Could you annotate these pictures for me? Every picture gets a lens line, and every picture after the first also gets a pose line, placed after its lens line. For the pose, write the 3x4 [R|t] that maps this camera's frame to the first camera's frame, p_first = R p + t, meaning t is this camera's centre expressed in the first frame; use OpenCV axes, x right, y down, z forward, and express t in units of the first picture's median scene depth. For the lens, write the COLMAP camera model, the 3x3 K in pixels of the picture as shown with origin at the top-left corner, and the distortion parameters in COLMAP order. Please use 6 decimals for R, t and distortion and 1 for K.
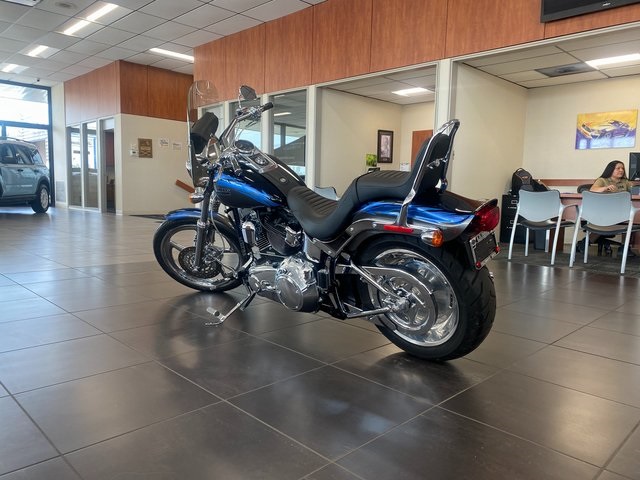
lens RADIAL K [[477.1, 0, 311.4], [0, 477.1, 228.5], [0, 0, 1]] dist [0.030636, -0.002913]
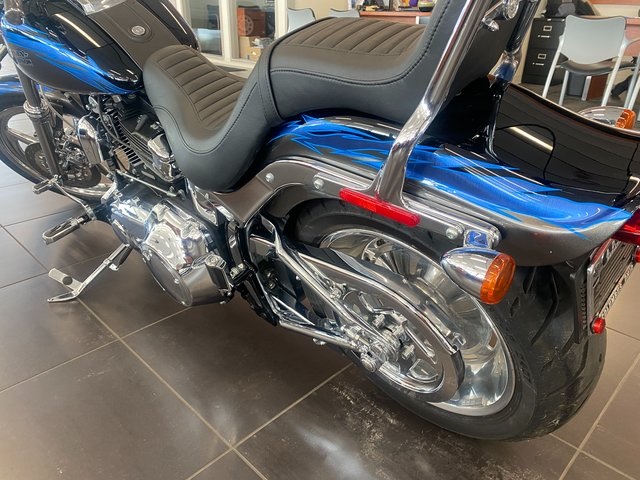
lens RADIAL K [[482.4, 0, 320.6], [0, 482.4, 237.9], [0, 0, 1]] dist [0.005721, -0.001488]
pose [[0.999023, -0.030763, 0.031721, 0.104529], [0.016969, 0.929907, 0.367402, -0.092518], [-0.040801, -0.366505, 0.929521, 0.542730]]
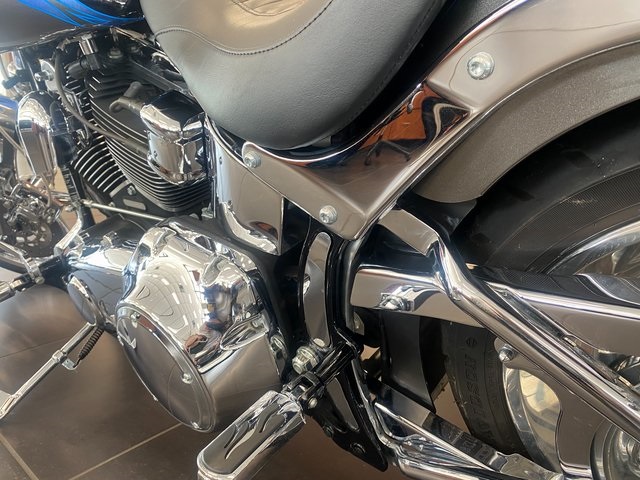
lens RADIAL K [[489.0, 0, 319.7], [0, 489.0, 242.6], [0, 0, 1]] dist [0.009174, -0.000324]
pose [[0.996763, -0.038040, 0.070822, 0.019750], [0.025342, 0.984729, 0.172242, 0.025910], [-0.076293, -0.169889, 0.982505, 0.769542]]
